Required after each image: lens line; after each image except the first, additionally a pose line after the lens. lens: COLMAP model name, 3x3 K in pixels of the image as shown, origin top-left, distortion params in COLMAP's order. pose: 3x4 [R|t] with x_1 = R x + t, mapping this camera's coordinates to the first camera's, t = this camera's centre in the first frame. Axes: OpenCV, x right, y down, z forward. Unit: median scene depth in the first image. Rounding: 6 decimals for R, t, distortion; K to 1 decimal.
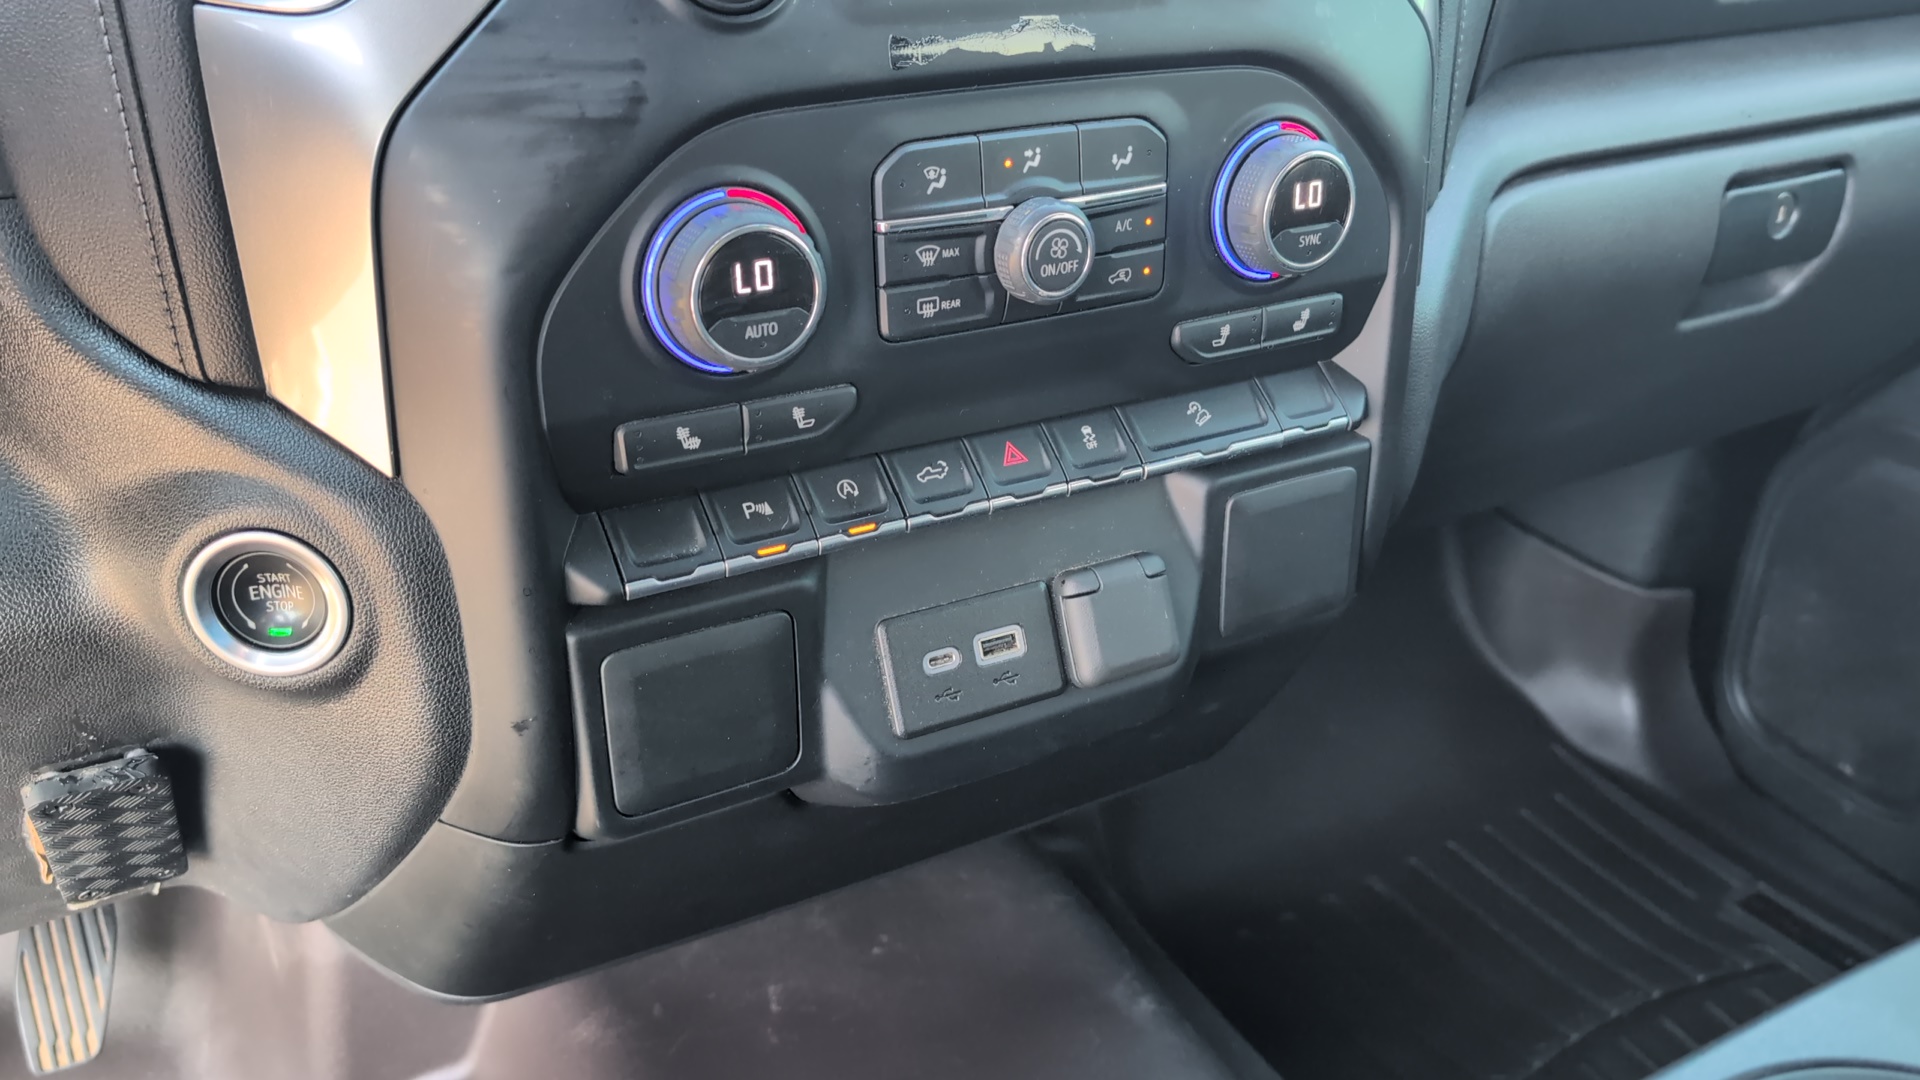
lens RADIAL K [[1622.2, 0, 961.6], [0, 1622.2, 541.6], [0, 0, 1]] dist [0.042350, -0.056566]
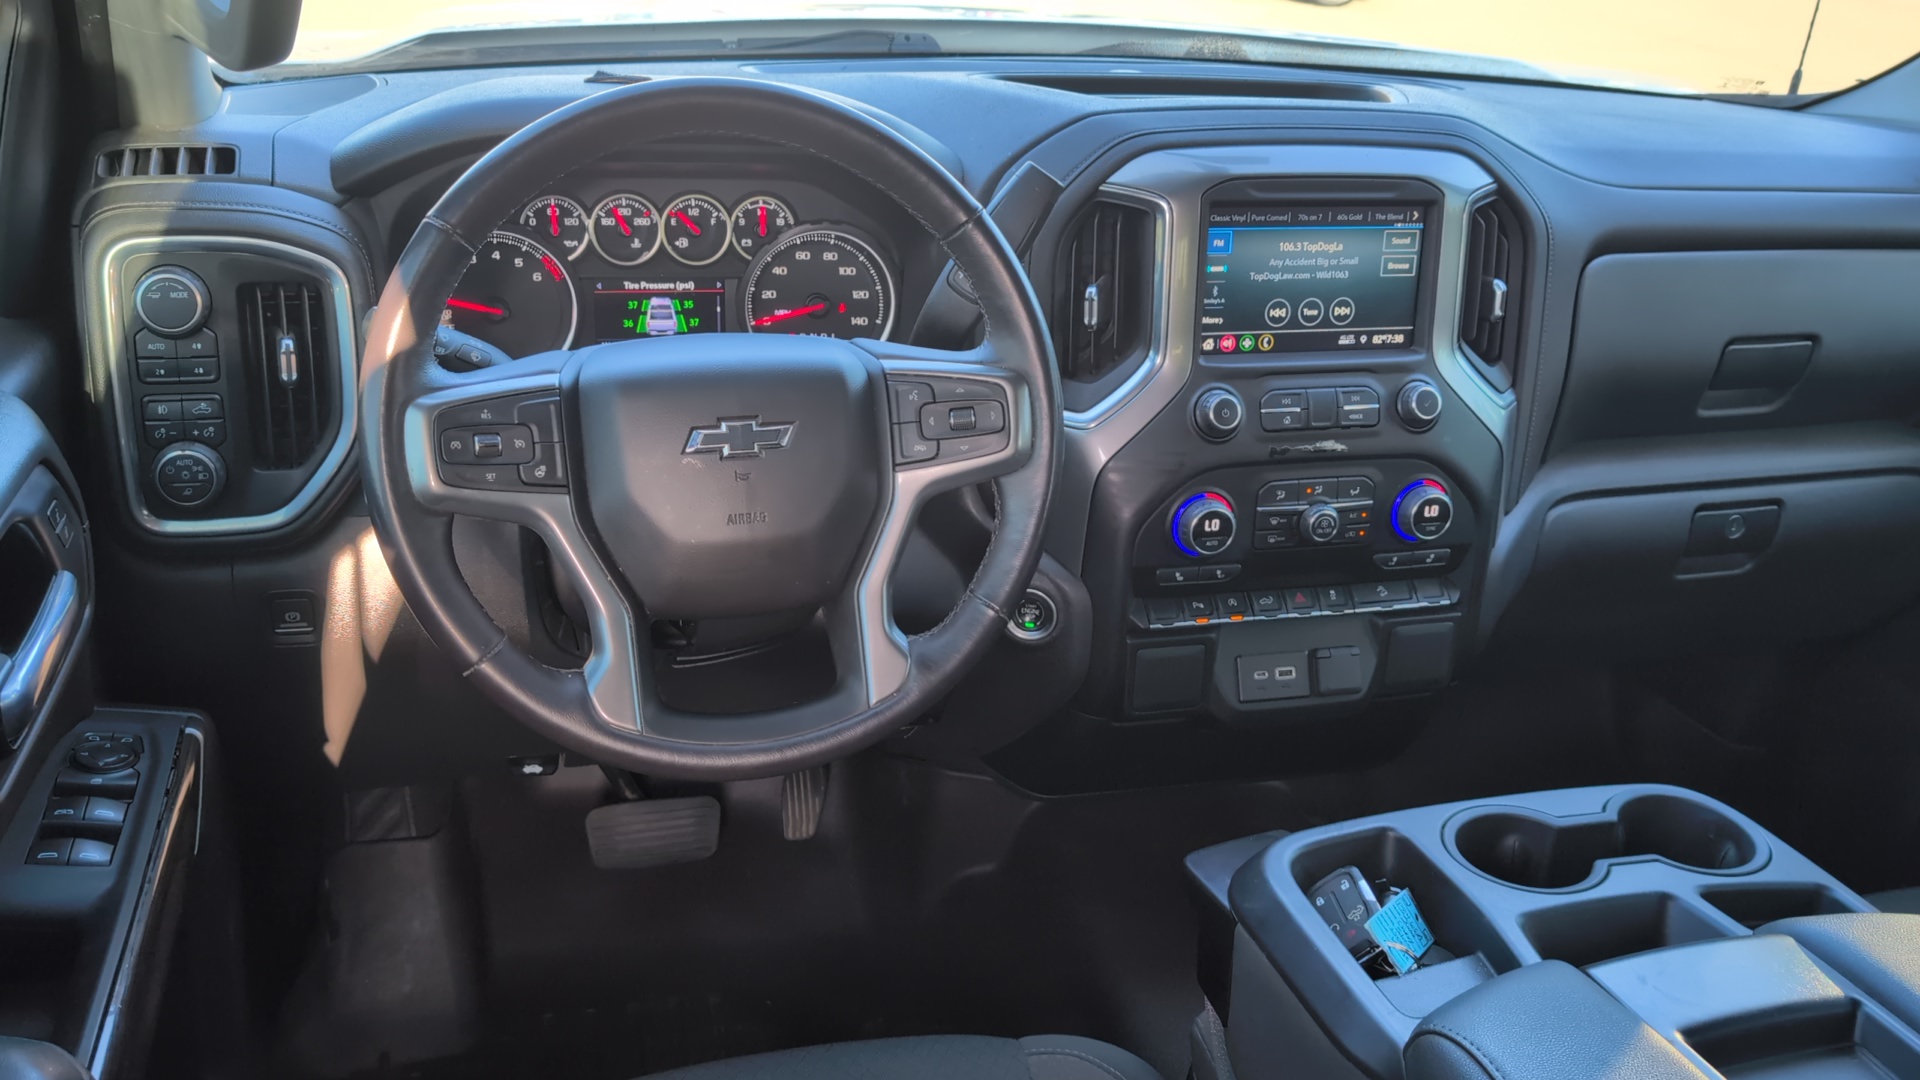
lens RADIAL K [[1622.2, 0, 956.7], [0, 1622.2, 537.4], [0, 0, 1]] dist [0.042350, -0.056566]
pose [[0.969861, 0.121191, -0.211381, 0.038321], [-0.136745, 0.988755, -0.060533, 0.082833], [0.201668, 0.087614, 0.975527, -1.640724]]
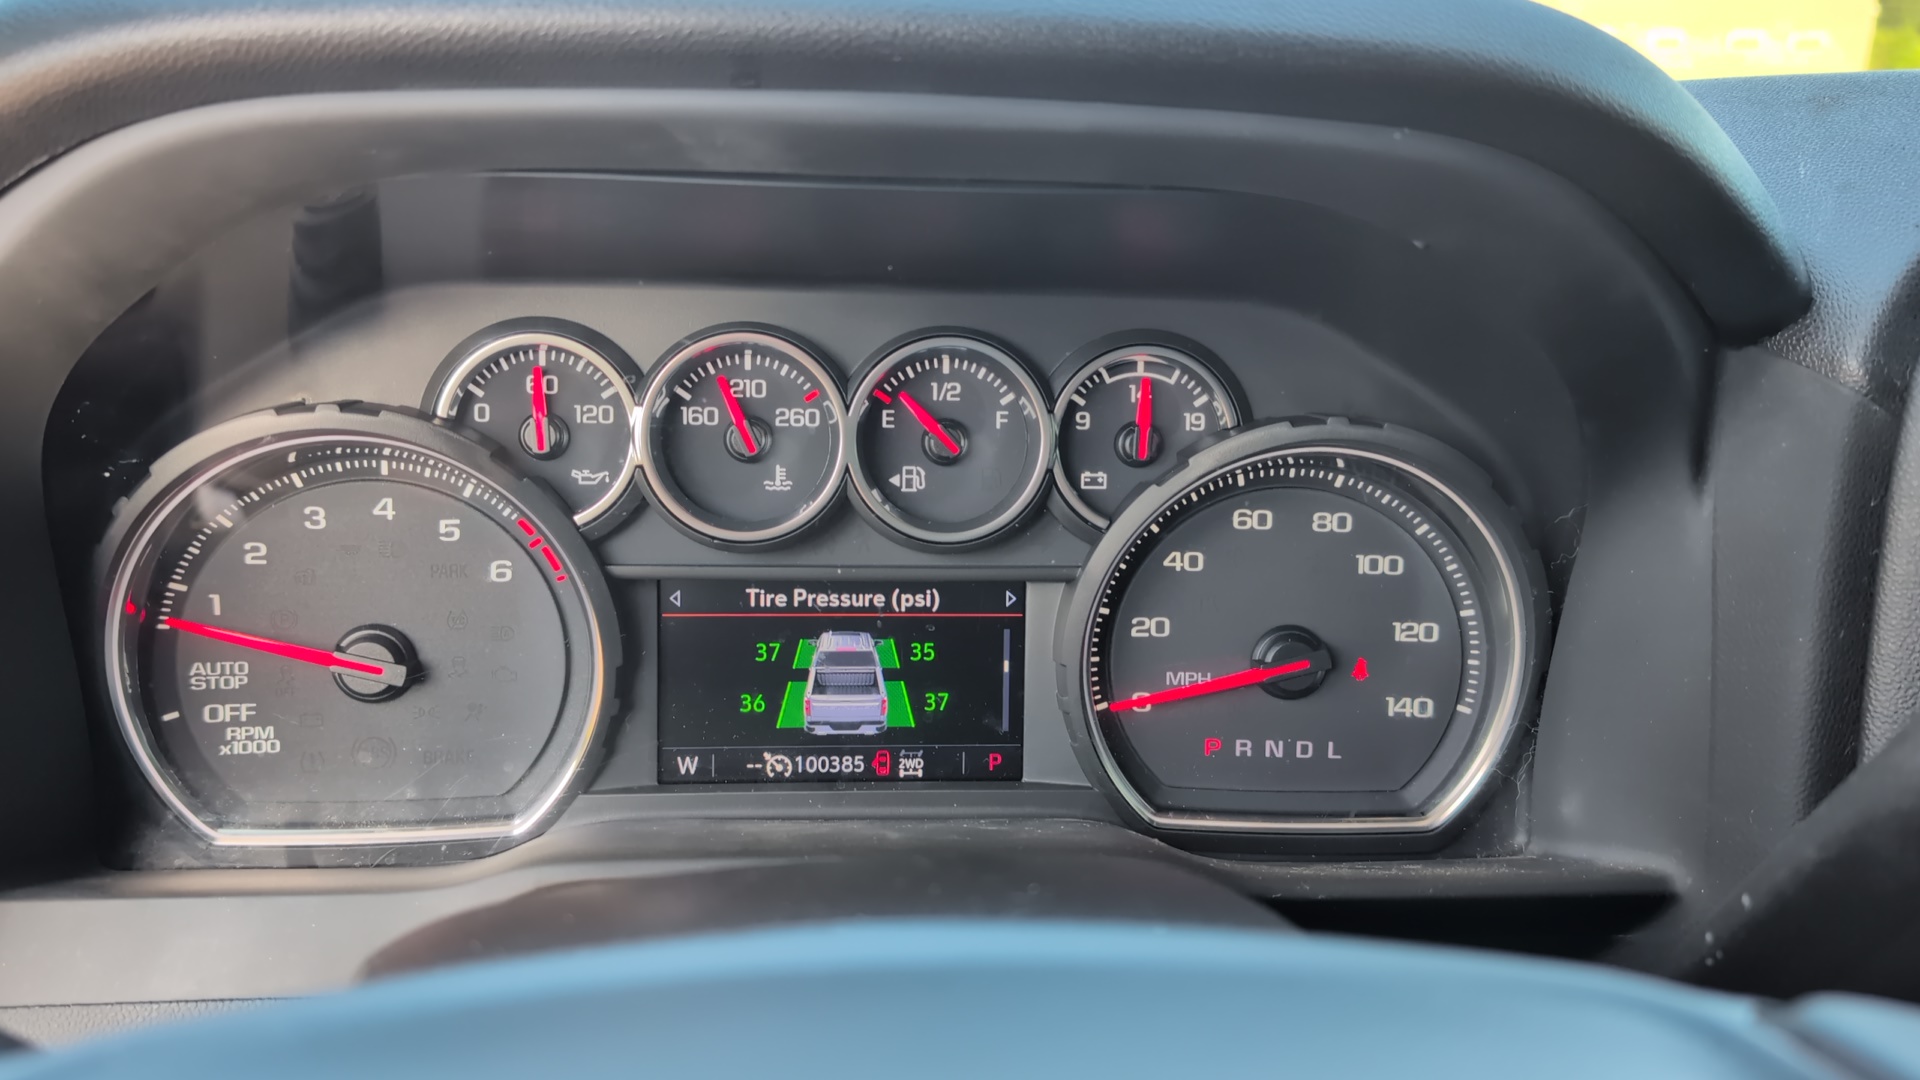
lens RADIAL K [[1622.2, 0, 974.1], [0, 1622.2, 545.3], [0, 0, 1]] dist [0.042350, -0.056566]
pose [[0.910299, 0.099645, -0.401780, -0.575723], [-0.188607, 0.963835, -0.188281, -0.270269], [0.368488, 0.247171, 0.896171, -0.071345]]
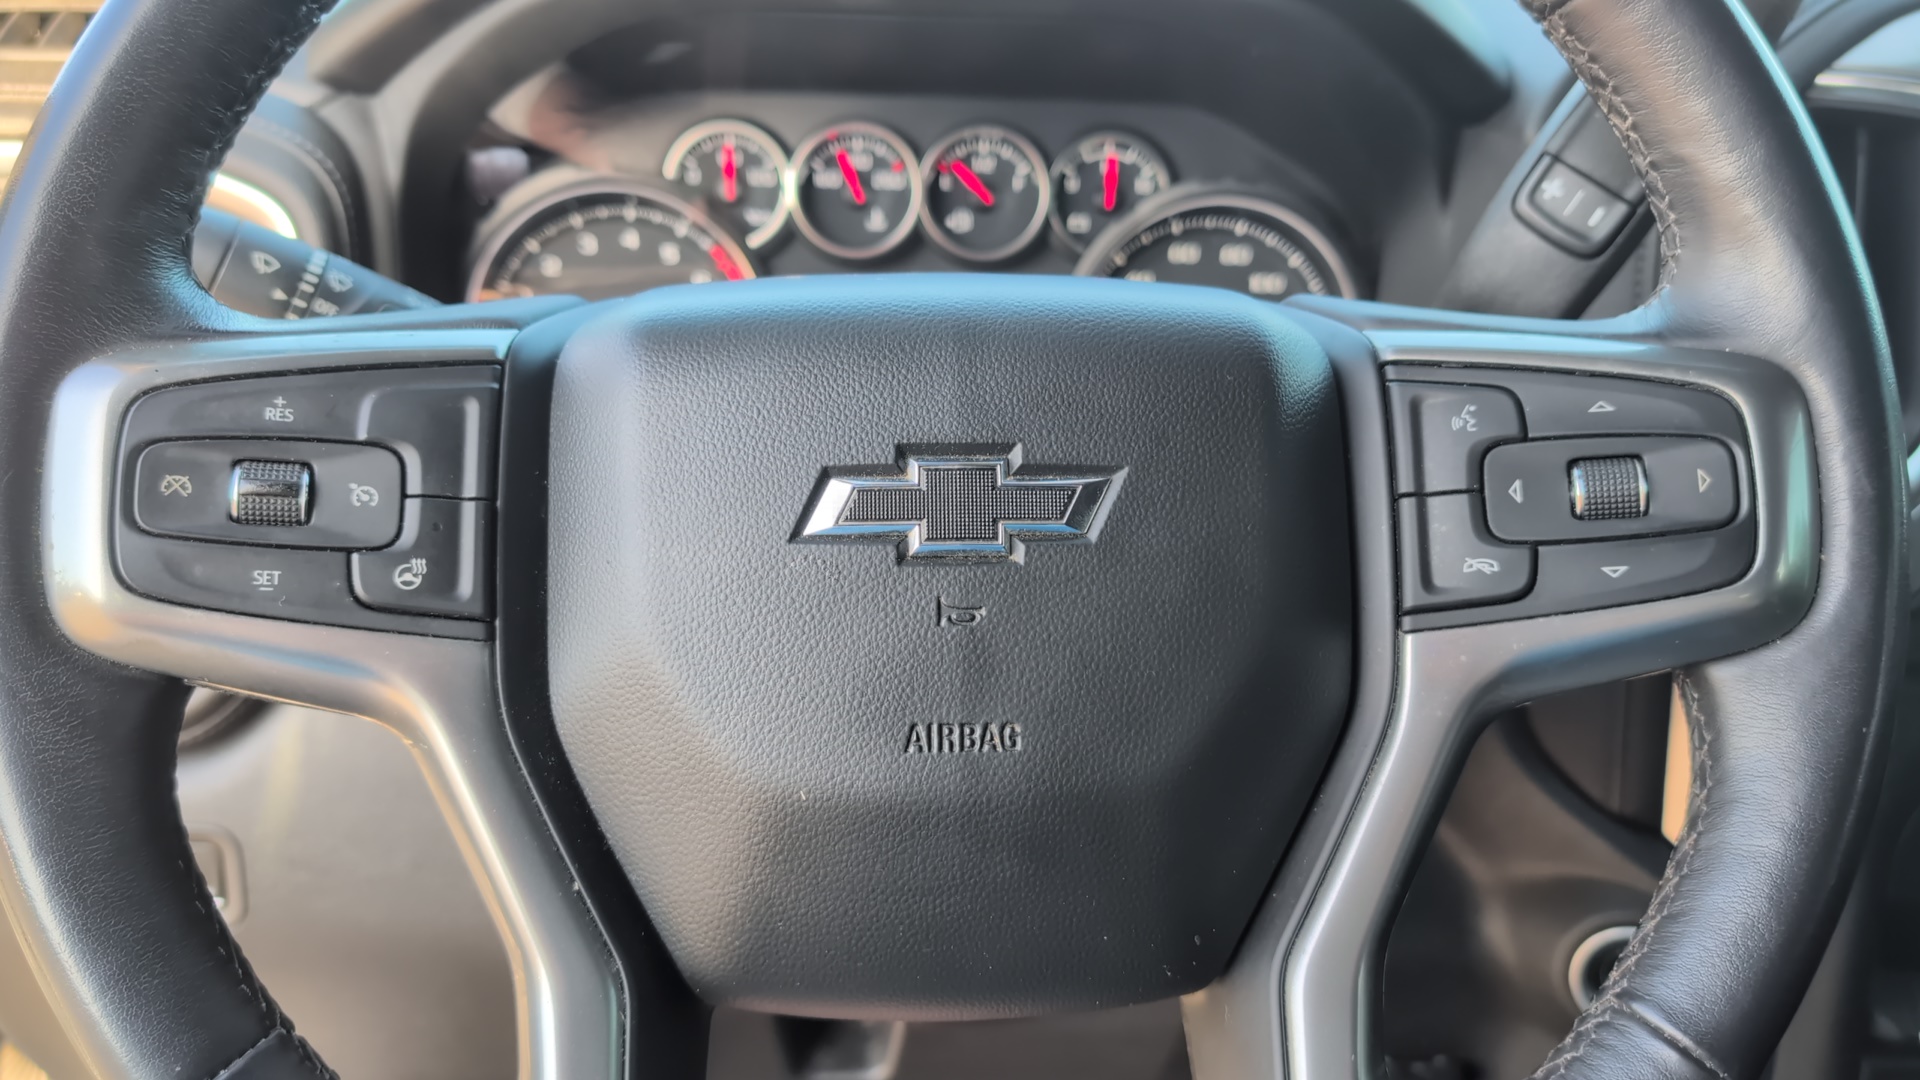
lens RADIAL K [[1622.2, 0, 954.1], [0, 1622.2, 539.2], [0, 0, 1]] dist [0.042350, -0.056566]
pose [[0.883581, 0.121027, -0.452368, -0.316313], [-0.210620, 0.965509, -0.153077, 0.004031], [0.418239, 0.230534, 0.878596, -0.450330]]
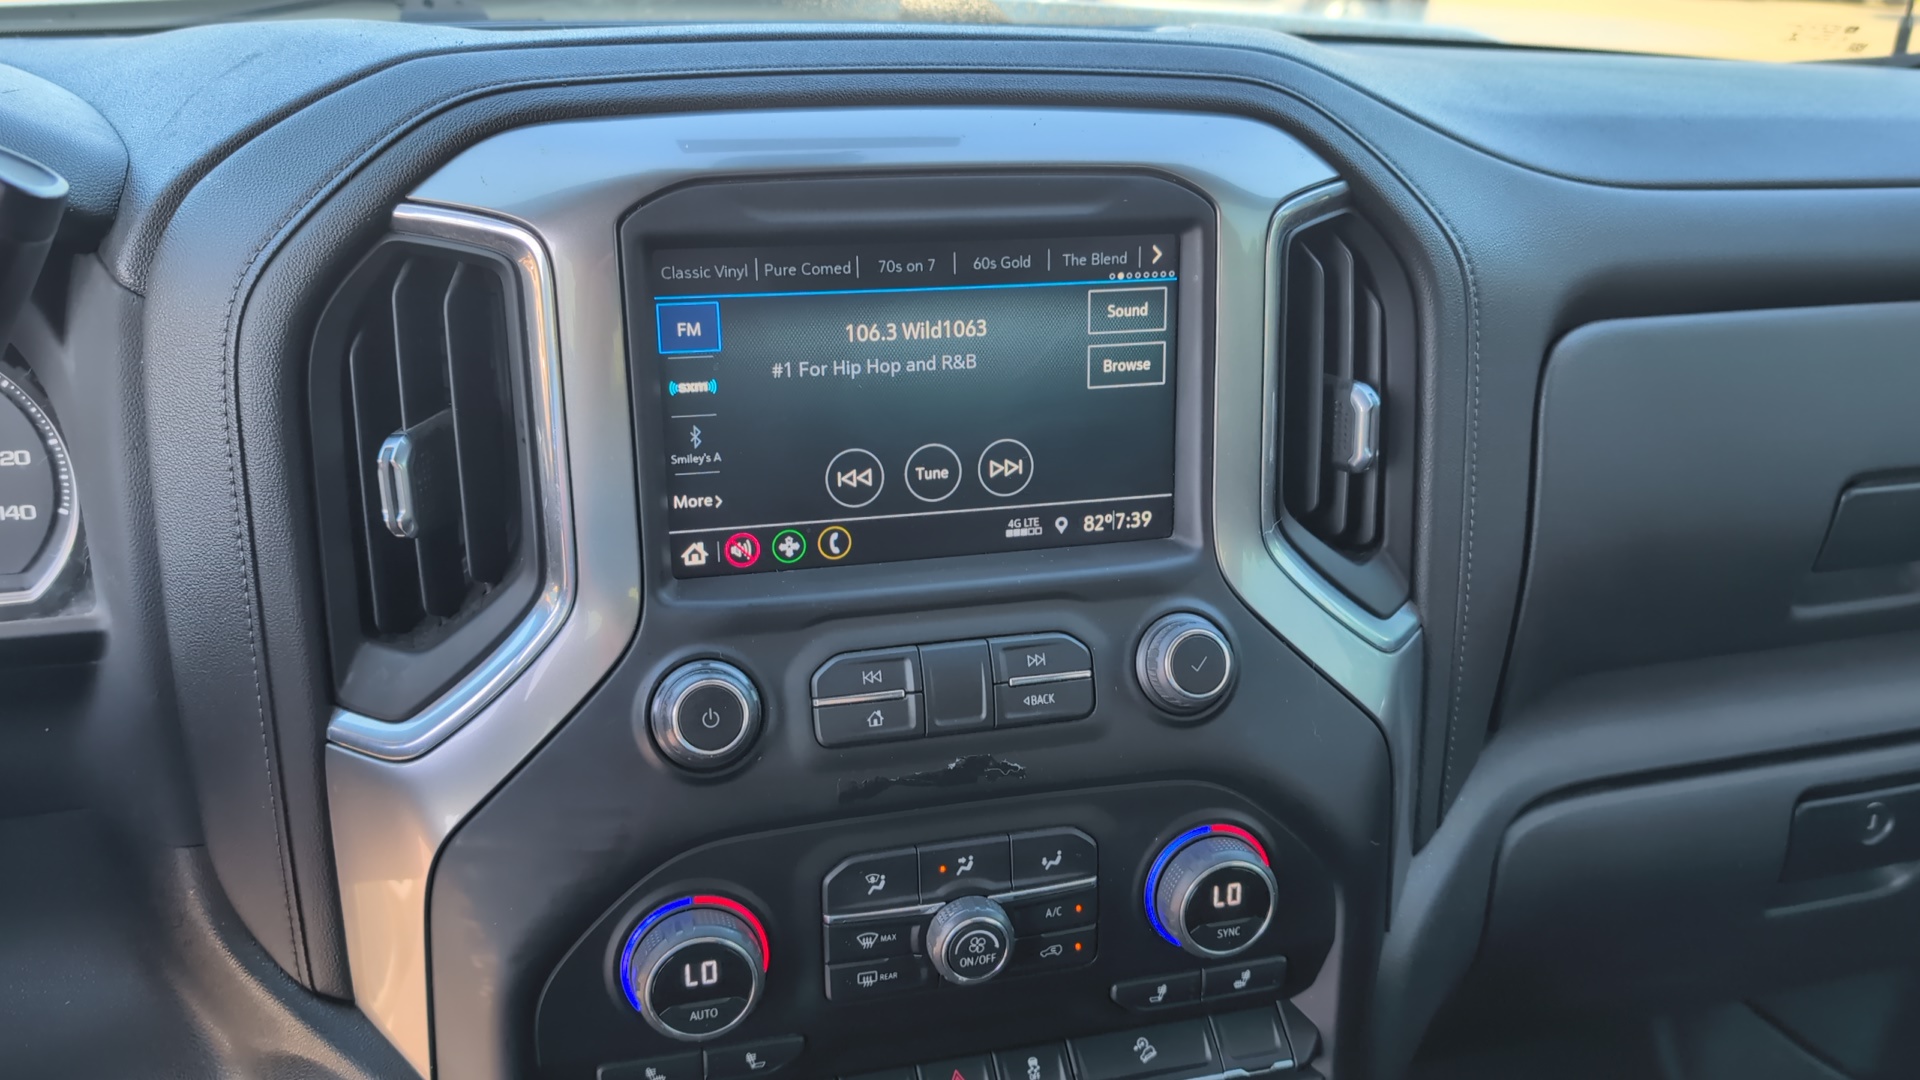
lens RADIAL K [[1622.2, 0, 976.7], [0, 1622.2, 533.7], [0, 0, 1]] dist [0.042350, -0.056566]
pose [[0.968494, 0.081809, -0.235217, 0.297876], [-0.107925, 0.989079, -0.100372, -0.338396], [0.224437, 0.122595, 0.966746, -0.185582]]
